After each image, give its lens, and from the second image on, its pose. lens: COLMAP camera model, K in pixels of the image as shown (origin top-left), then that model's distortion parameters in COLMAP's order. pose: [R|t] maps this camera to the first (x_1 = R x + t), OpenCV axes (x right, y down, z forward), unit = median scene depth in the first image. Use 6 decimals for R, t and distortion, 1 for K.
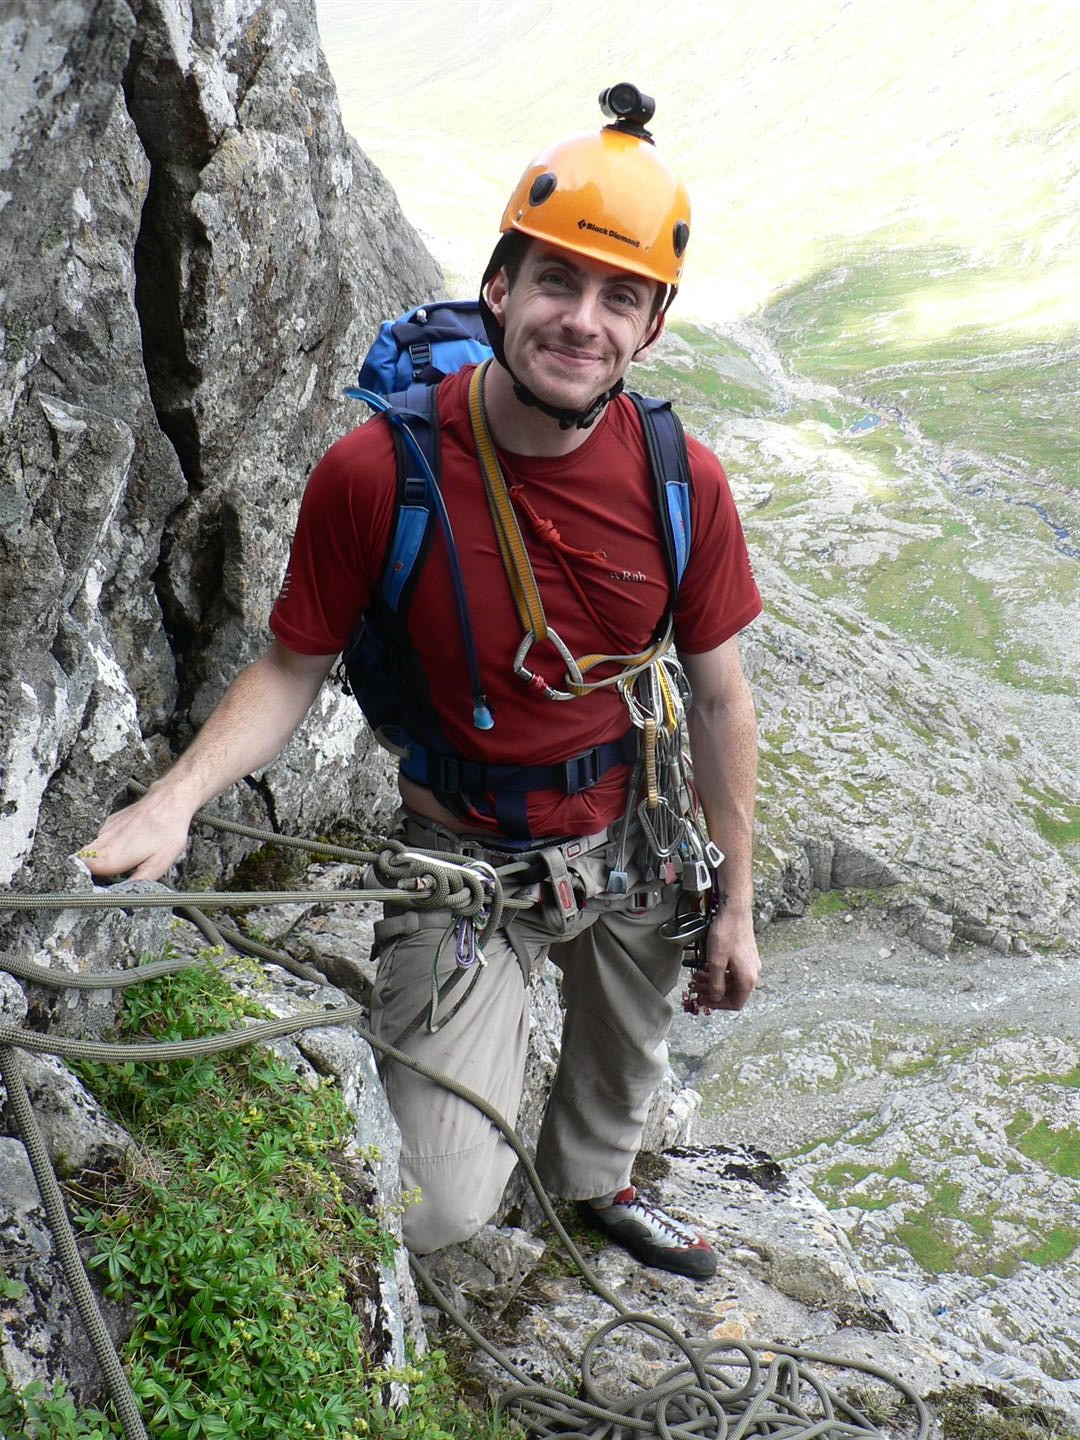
lens RADIAL K [[1566.4, 0, 540.0], [0, 1566.4, 720.0], [0, 0, 1]] dist [-0.187779, 0.210704]
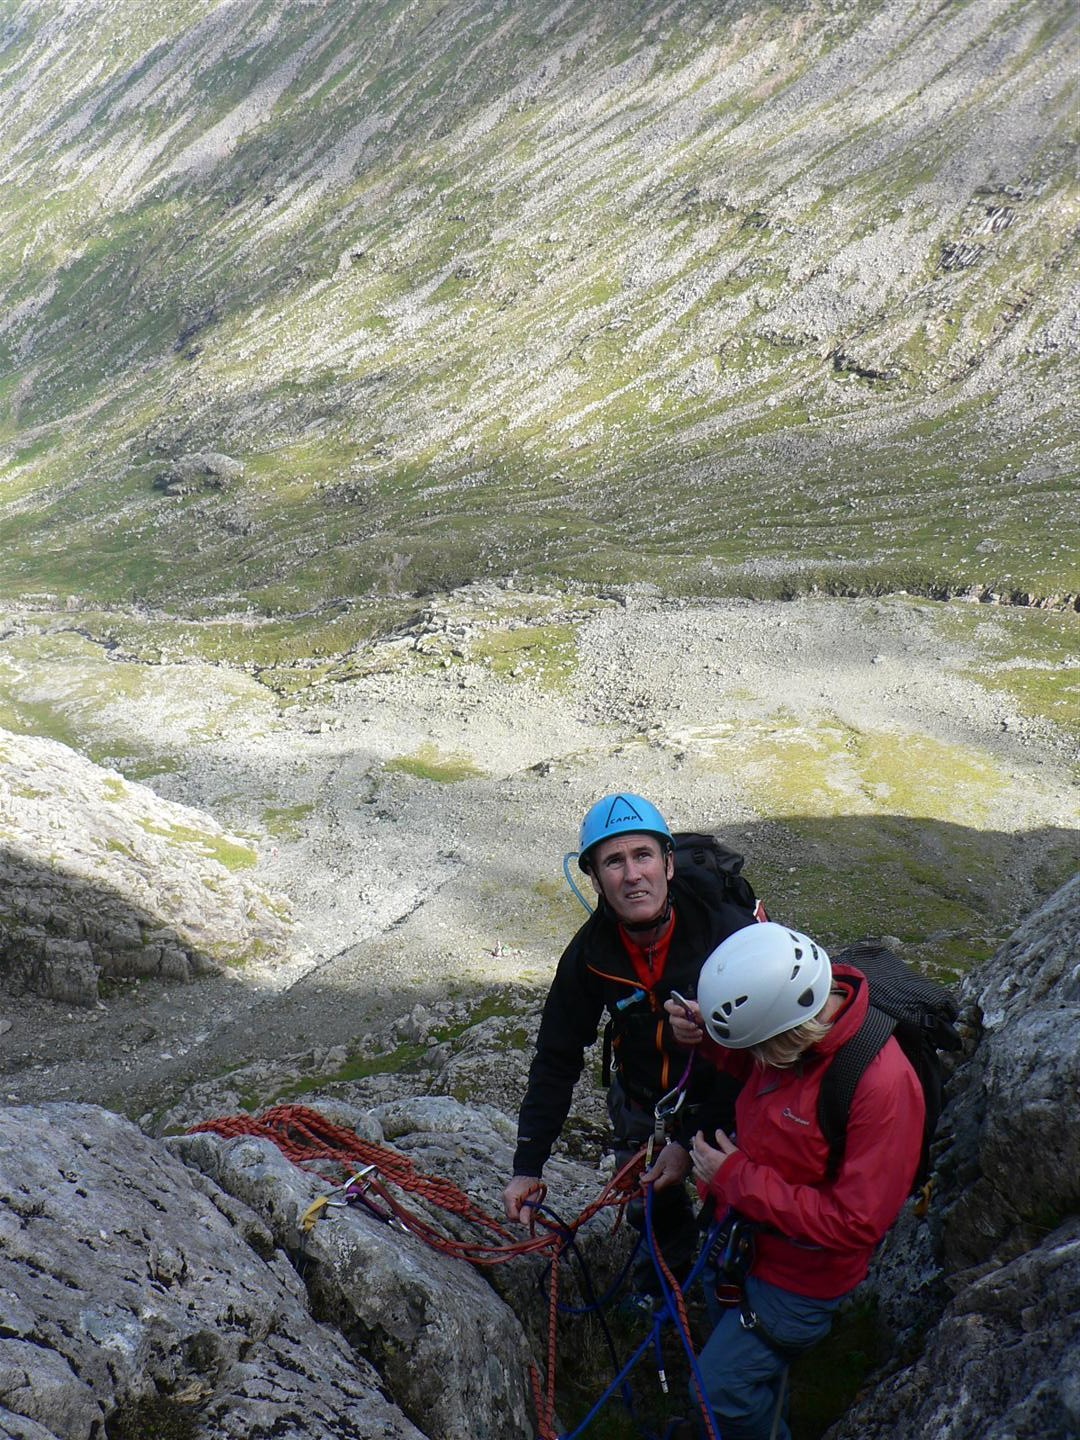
lens RADIAL K [[1566.4, 0, 540.0], [0, 1566.4, 720.0], [0, 0, 1]] dist [-0.187779, 0.210704]
pose [[0.798111, -0.241922, 0.551809, 0.085267], [0.332476, 0.940621, -0.068494, 0.143301], [-0.502473, 0.238129, 0.831153, 0.346039]]
